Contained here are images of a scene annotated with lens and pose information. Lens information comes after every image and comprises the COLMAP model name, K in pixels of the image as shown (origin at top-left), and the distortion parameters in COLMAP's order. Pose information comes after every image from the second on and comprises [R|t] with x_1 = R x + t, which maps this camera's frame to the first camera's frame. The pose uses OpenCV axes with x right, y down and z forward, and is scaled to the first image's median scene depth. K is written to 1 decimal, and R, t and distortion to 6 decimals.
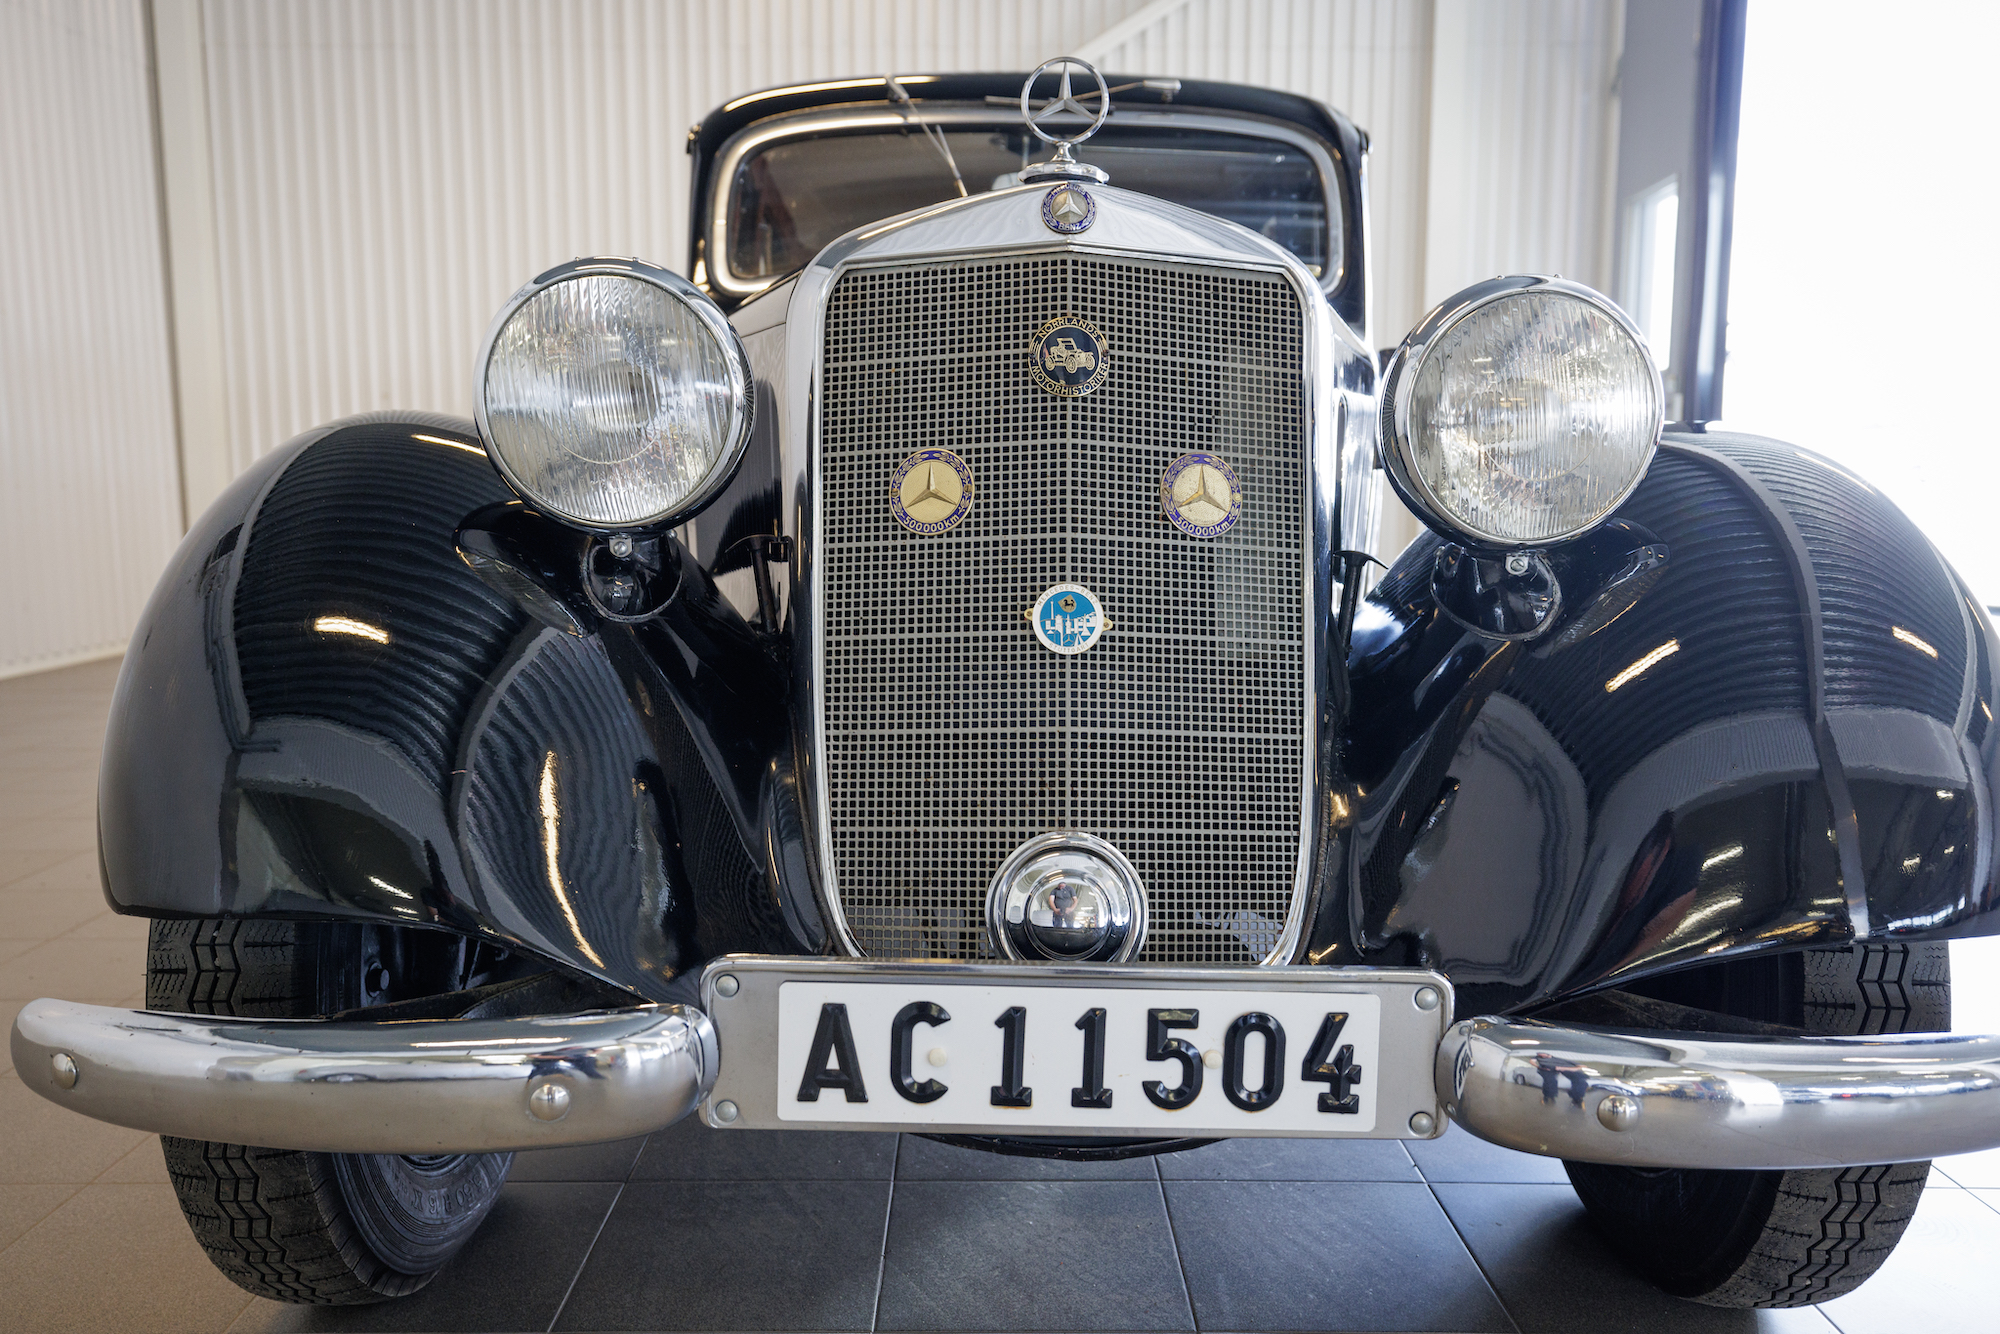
lens RADIAL K [[1525.4, 0, 985.8], [0, 1525.4, 666.0], [0, 0, 1]] dist [0.010474, 0.006705]
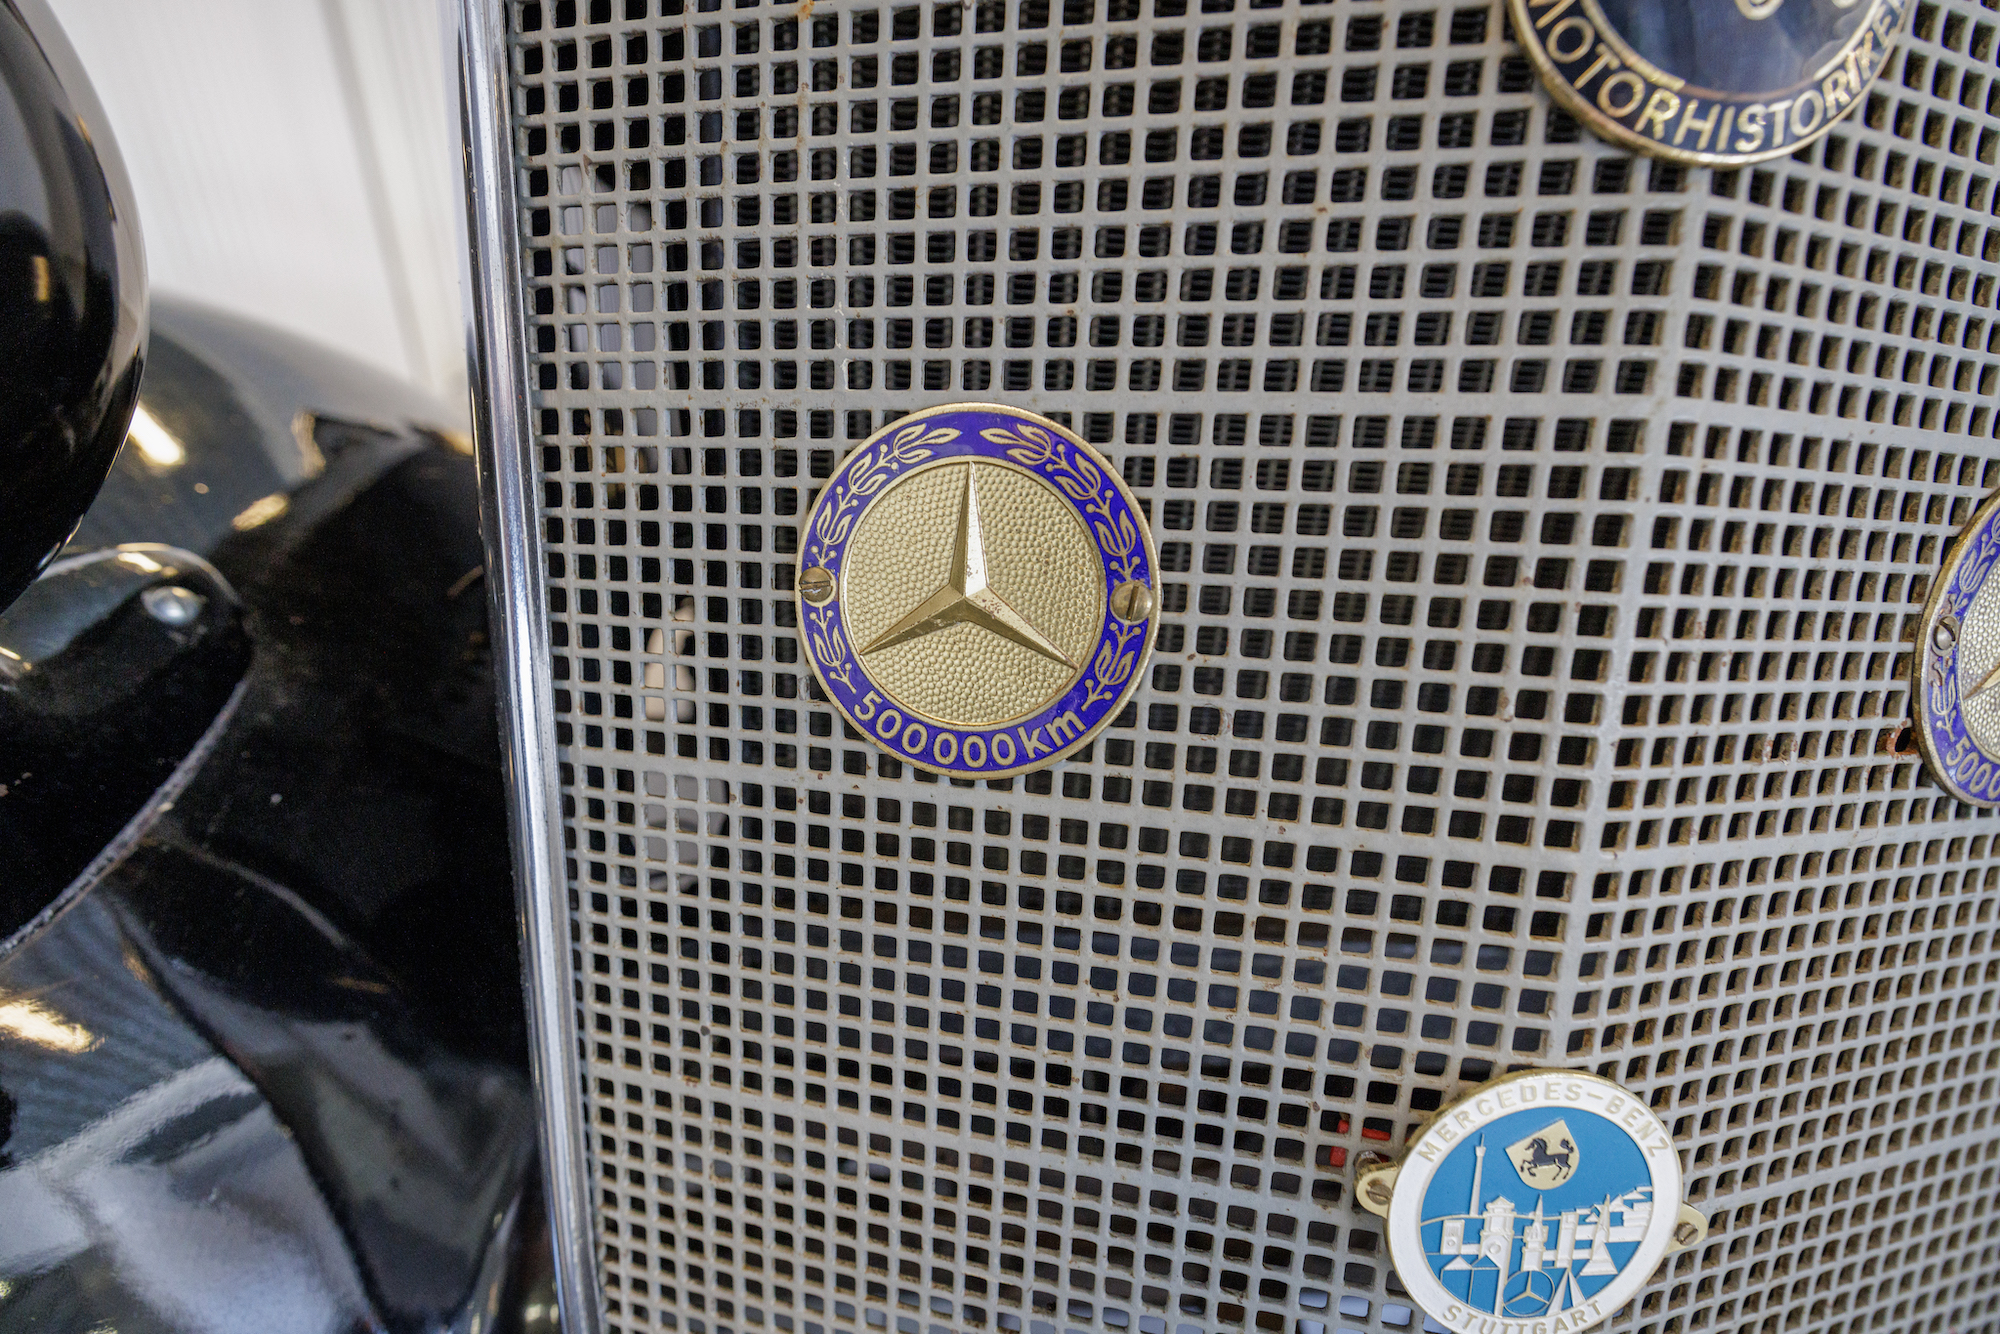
lens RADIAL K [[801.4, 0, 985.8], [0, 801.4, 668.8], [0, 0, 1]] dist [-0.000130, 0.000061]
pose [[0.998958, 0.026981, 0.036822, -0.037611], [-0.036624, 0.955215, 0.293639, -0.141550], [-0.027250, -0.294681, 0.955207, 0.885128]]
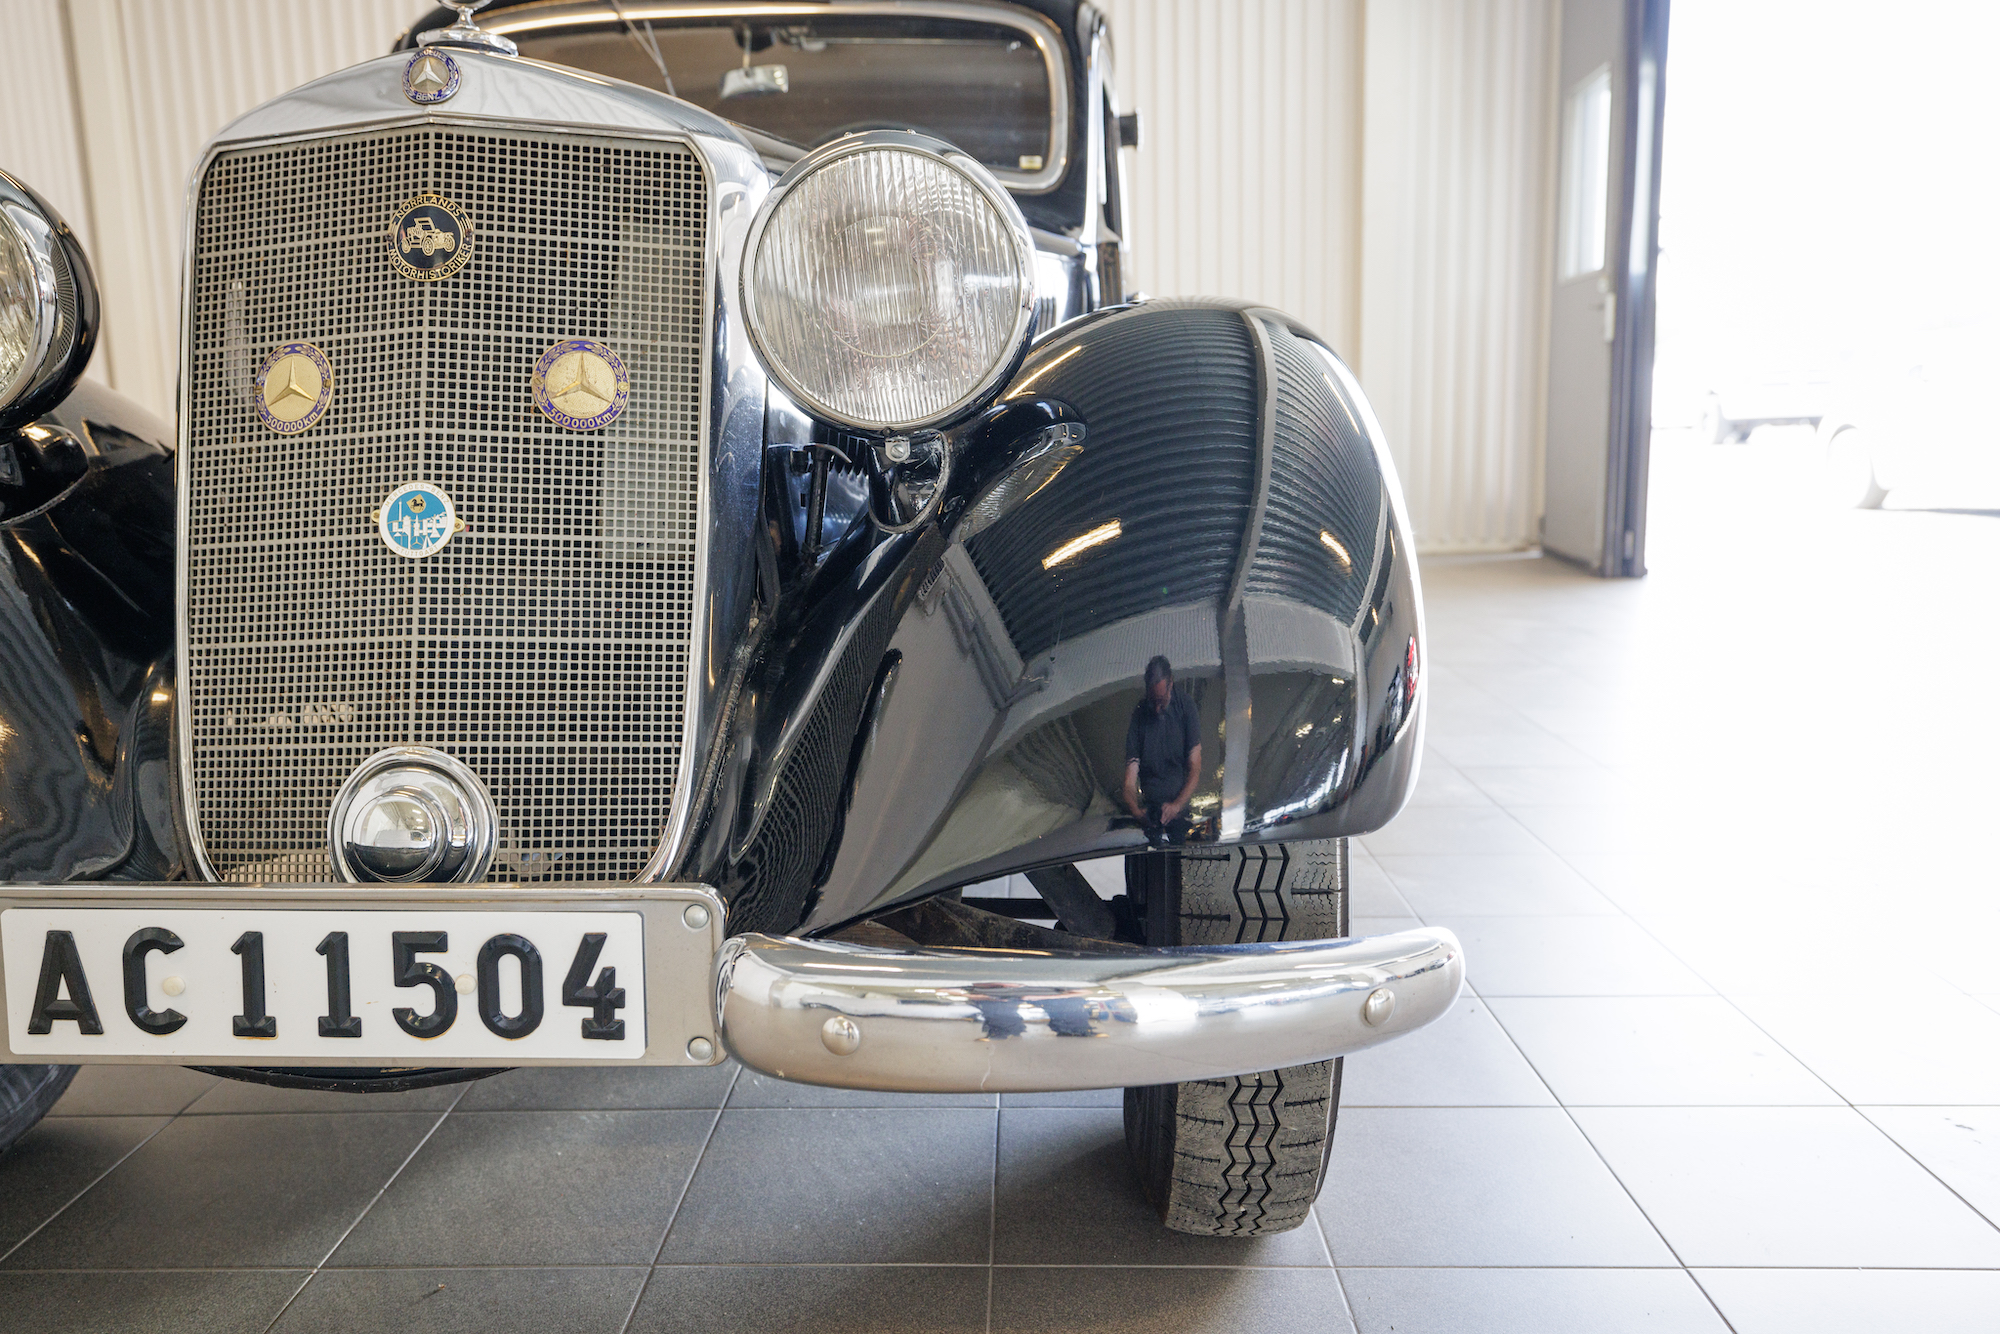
lens RADIAL K [[1521.8, 0, 1001.6], [0, 1521.8, 661.1], [0, 0, 1]] dist [0.008818, 0.000520]
pose [[0.999199, -0.018965, -0.035224, 0.432246], [0.020420, 0.998934, 0.041409, 0.023555], [0.034401, -0.042095, 0.998521, 0.073808]]
